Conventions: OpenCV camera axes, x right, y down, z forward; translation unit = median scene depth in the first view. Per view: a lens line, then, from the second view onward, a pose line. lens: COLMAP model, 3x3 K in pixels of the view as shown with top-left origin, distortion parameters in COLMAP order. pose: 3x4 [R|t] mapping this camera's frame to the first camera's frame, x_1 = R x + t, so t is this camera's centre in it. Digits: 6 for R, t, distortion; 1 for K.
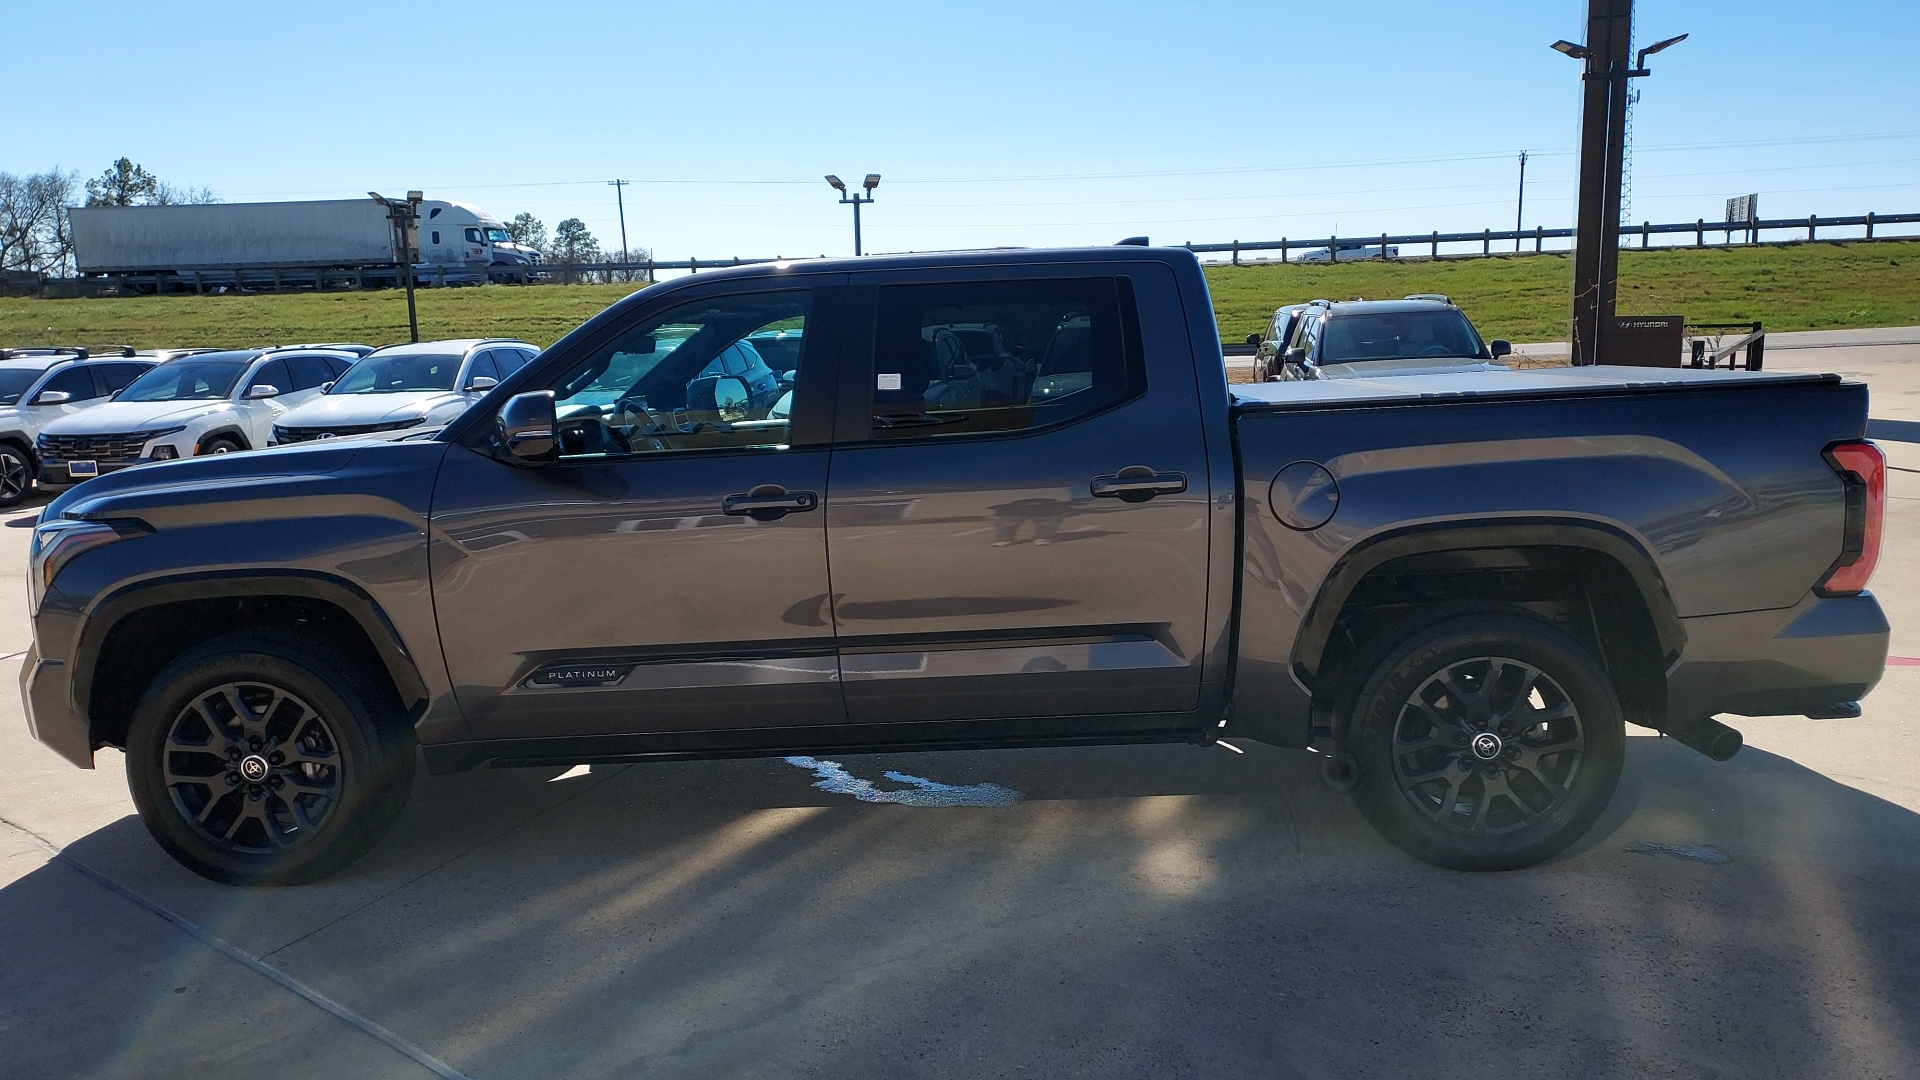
lens RADIAL K [[1354.5, 0, 960.0], [0, 1354.5, 540.0], [0, 0, 1]] dist [0.083221, -0.107929]
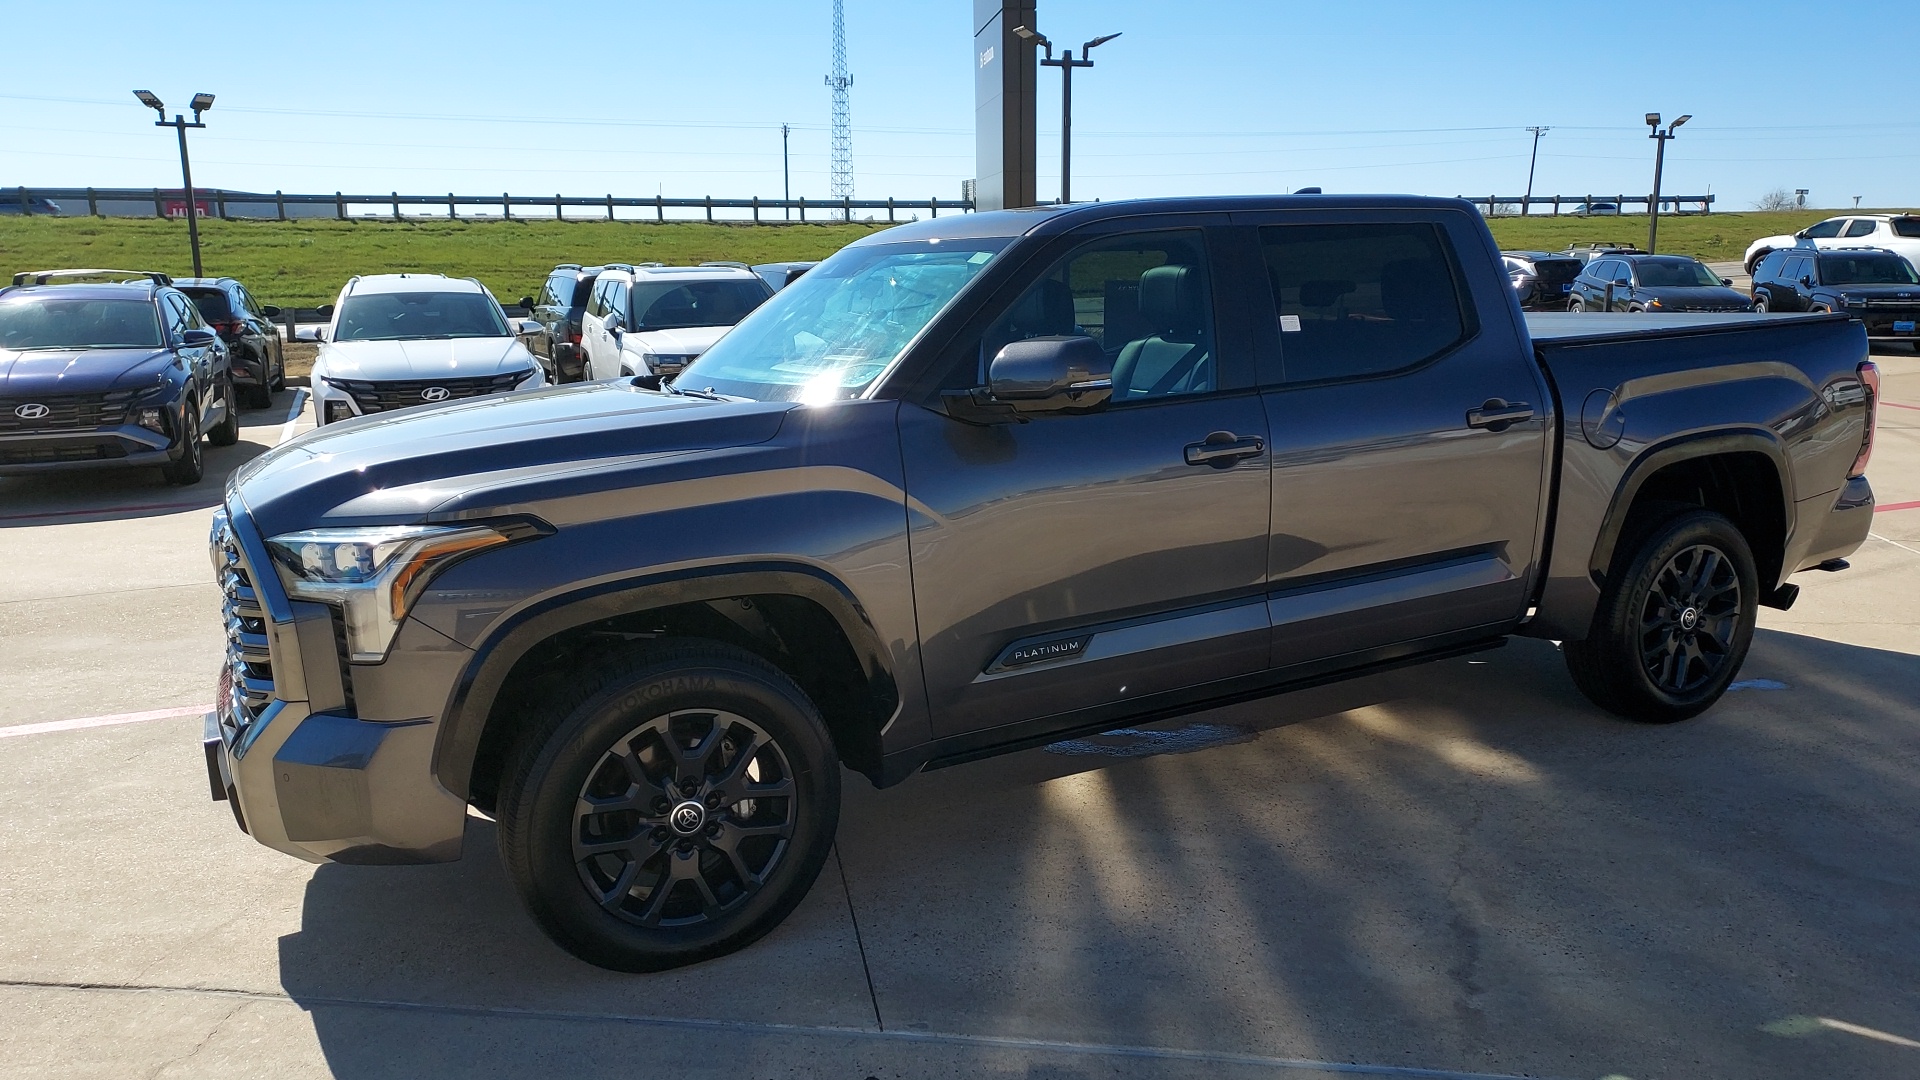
lens RADIAL K [[1359.3, 0, 973.4], [0, 1359.3, 546.9], [0, 0, 1]] dist [0.082538, -0.086296]
pose [[0.868599, -0.083657, 0.488403, -0.738922], [0.068045, 0.996445, 0.049663, -0.017994], [-0.490822, -0.009904, 0.871204, 0.228302]]
